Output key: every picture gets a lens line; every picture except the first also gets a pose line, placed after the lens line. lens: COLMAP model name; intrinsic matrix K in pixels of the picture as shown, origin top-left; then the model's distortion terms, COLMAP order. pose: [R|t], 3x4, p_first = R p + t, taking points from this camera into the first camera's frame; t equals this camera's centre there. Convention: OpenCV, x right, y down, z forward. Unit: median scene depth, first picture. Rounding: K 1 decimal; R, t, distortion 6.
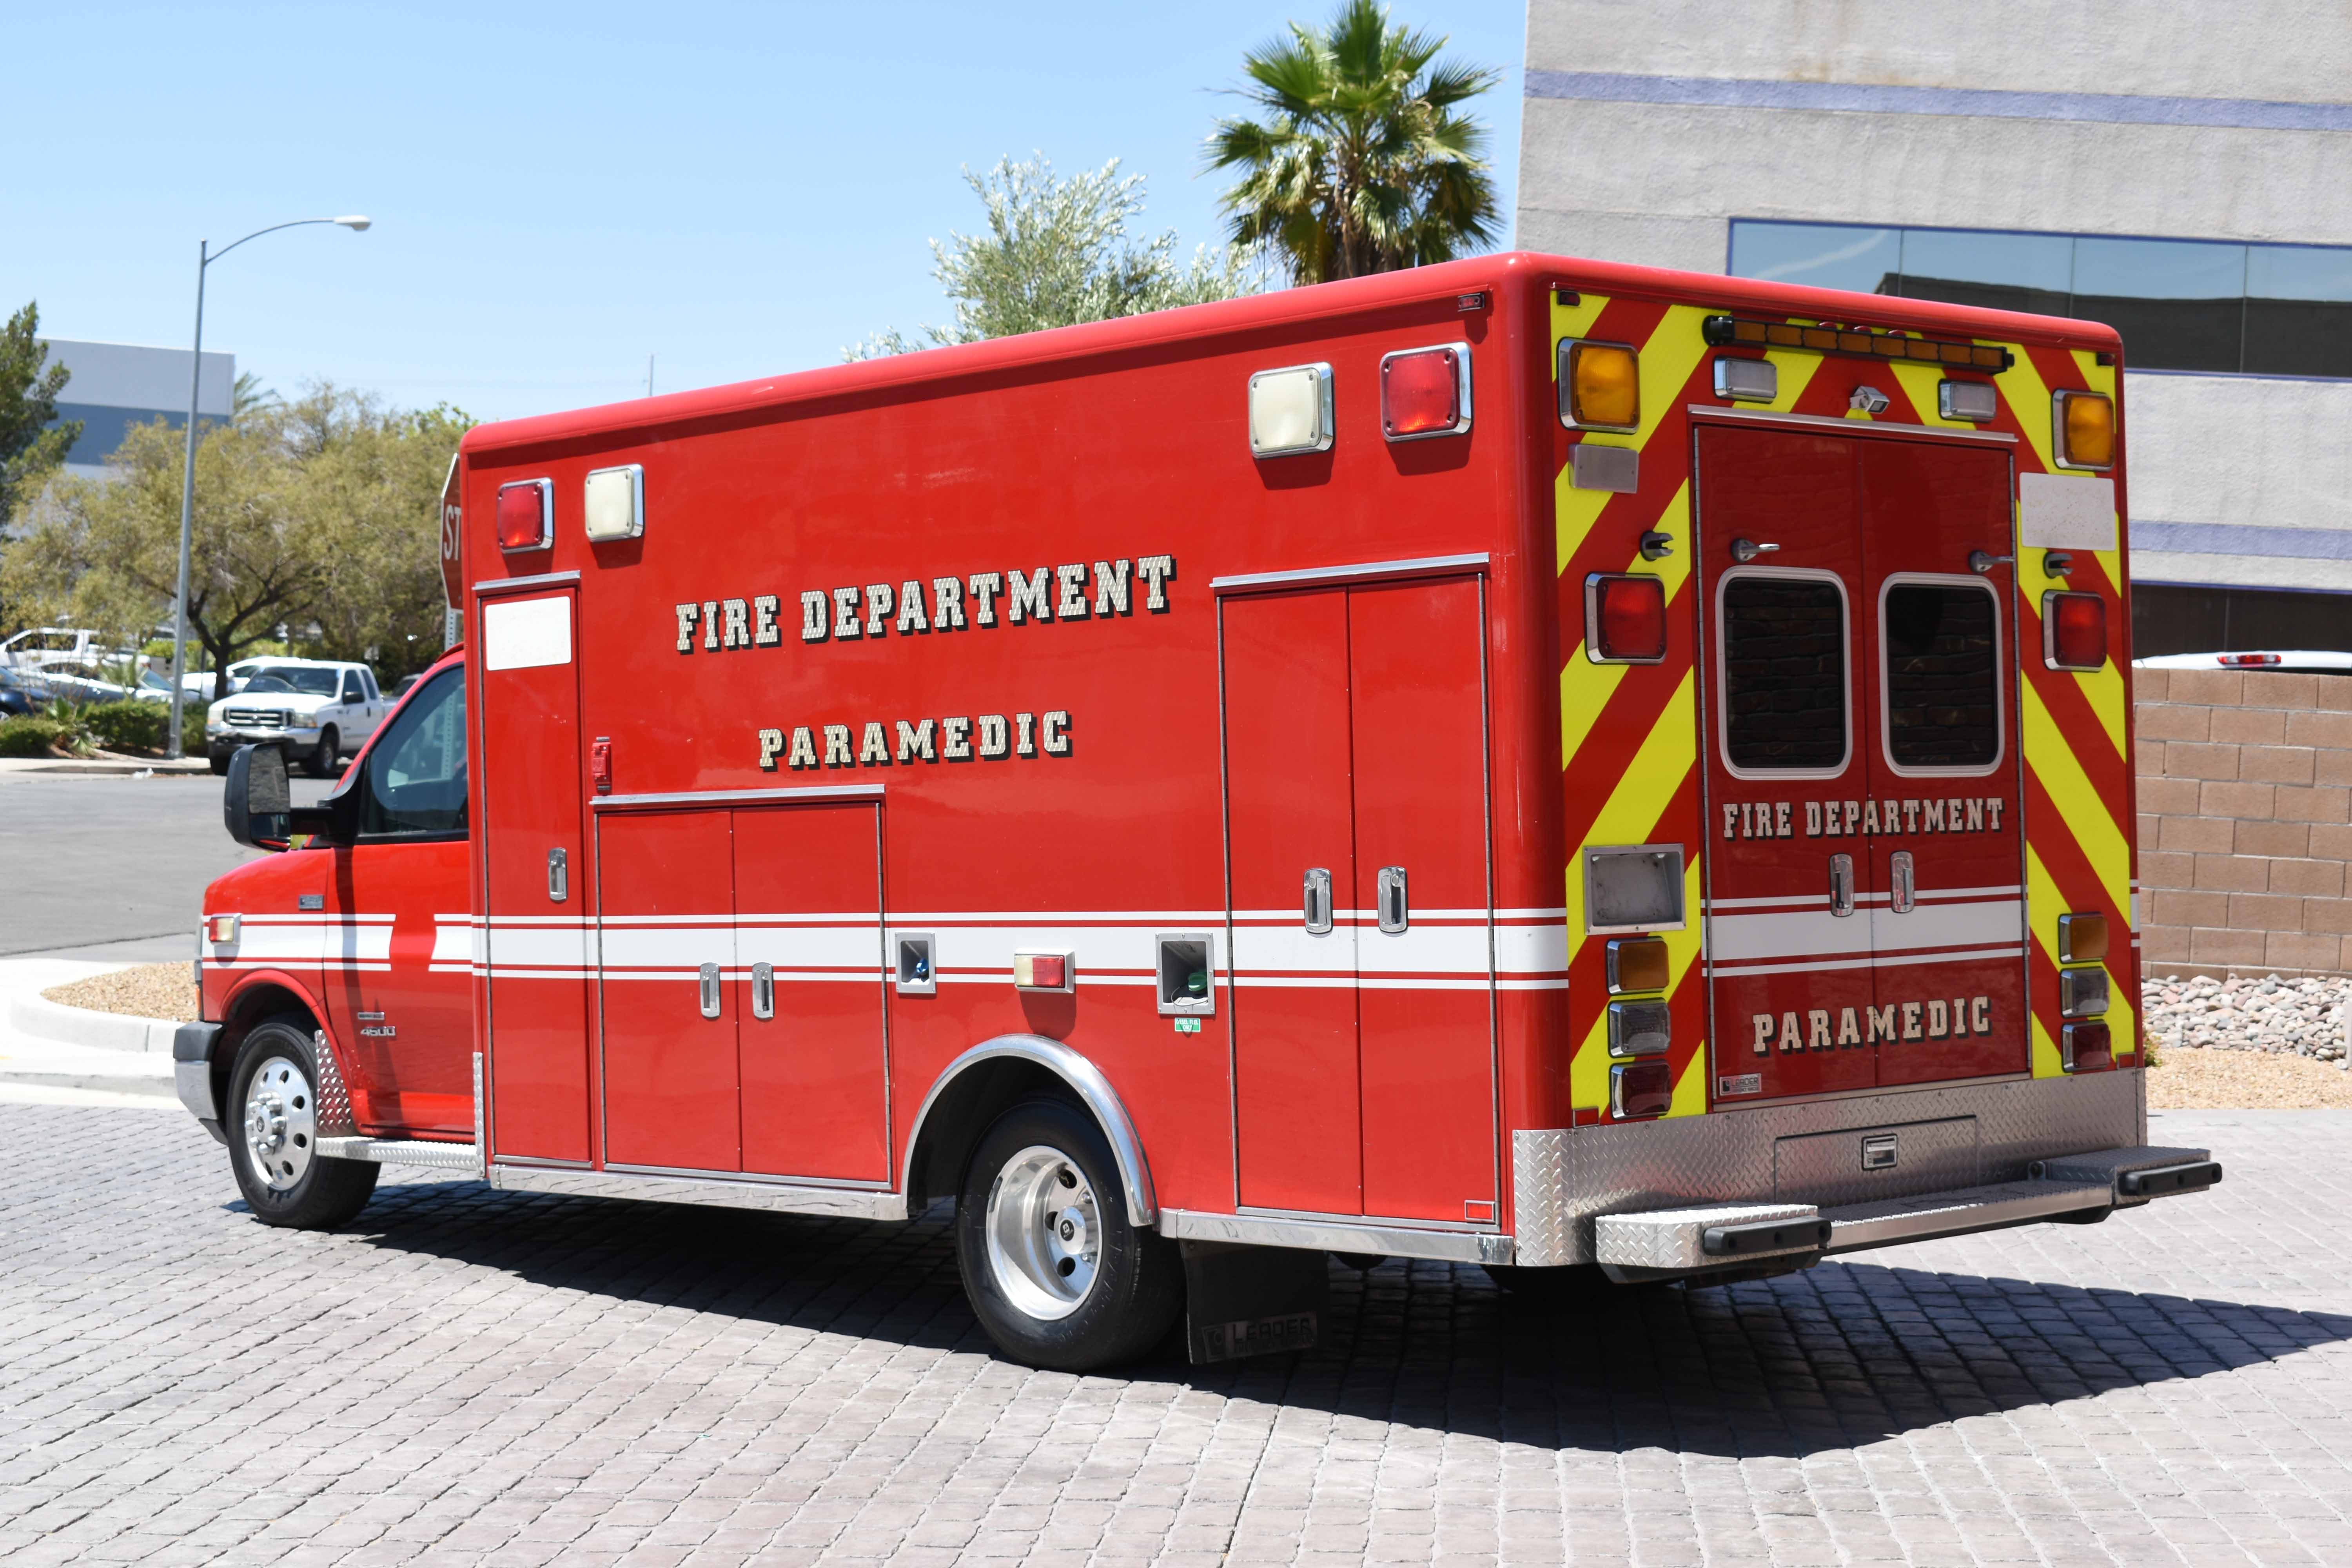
lens RADIAL K [[3882.4, 0, 1176.0], [0, 3882.4, 784.0], [0, 0, 1]] dist [0.003960, -0.007847]
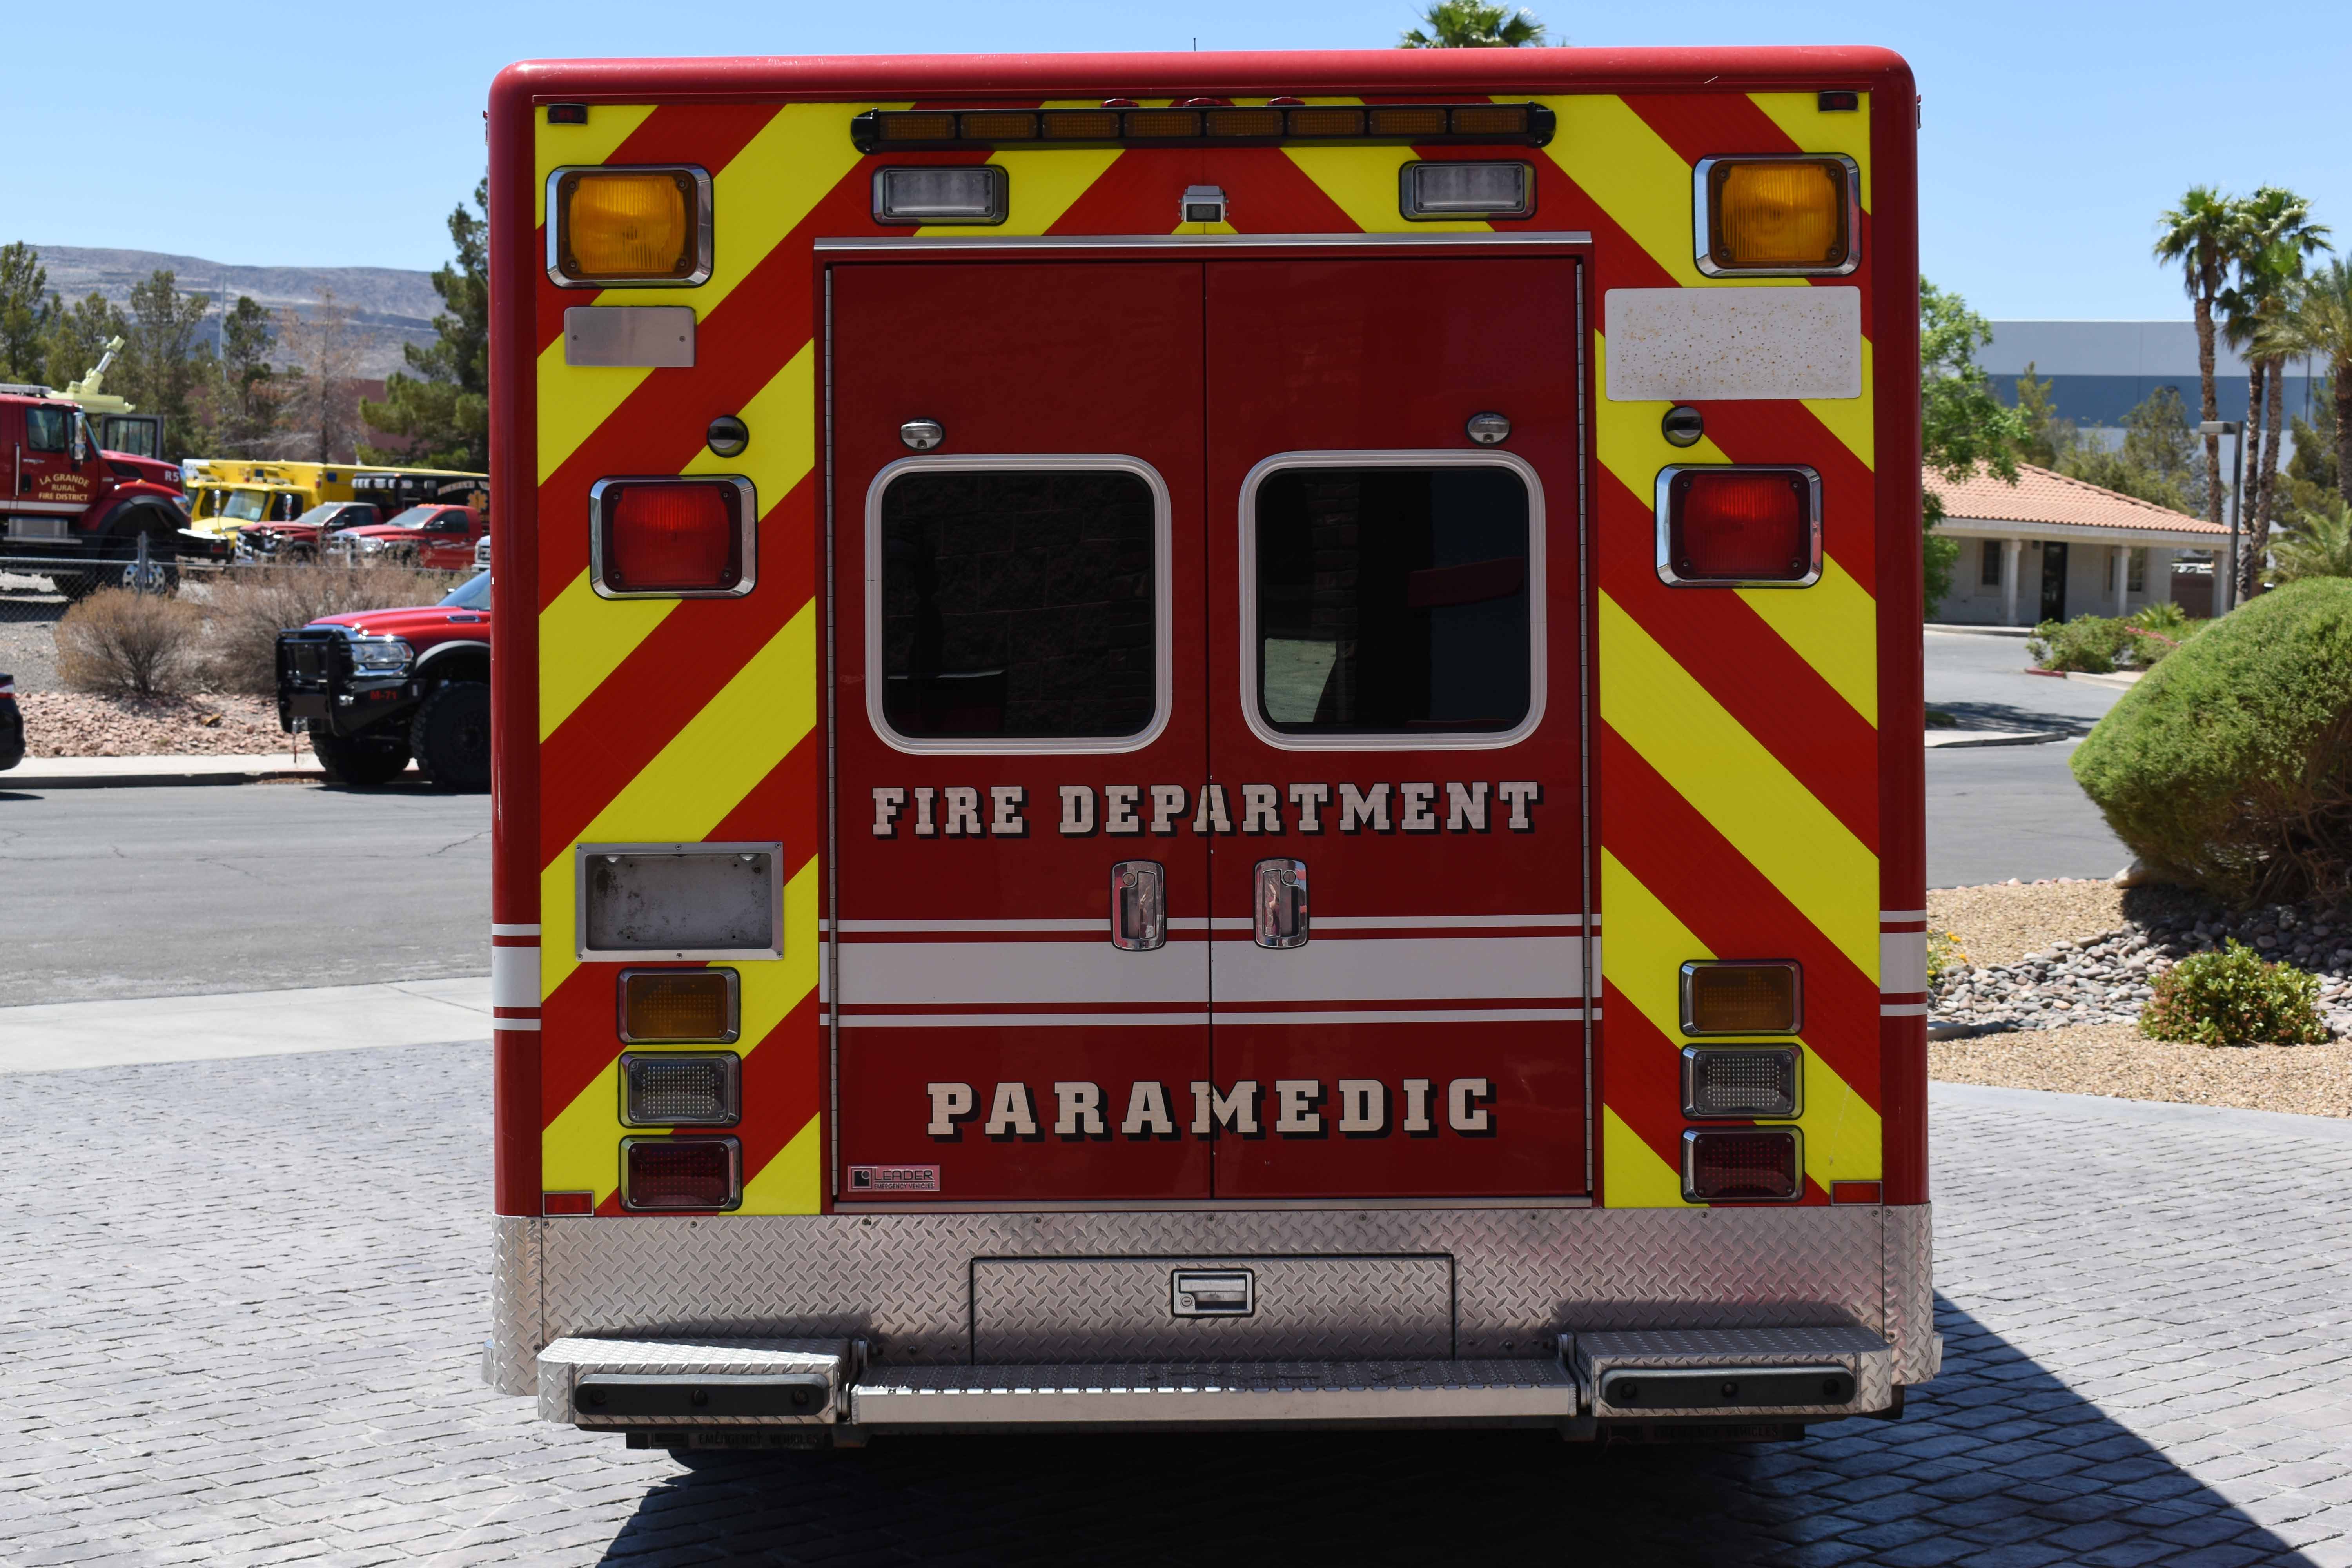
lens RADIAL K [[3479.1, 0, 1176.0], [0, 3479.1, 784.0], [0, 0, 1]] dist [-0.027197, -0.010911]
pose [[0.725907, 0.012493, -0.687679, 0.595444], [-0.000726, 0.999848, 0.017398, -0.006565], [0.687792, -0.012130, 0.725806, 0.541402]]
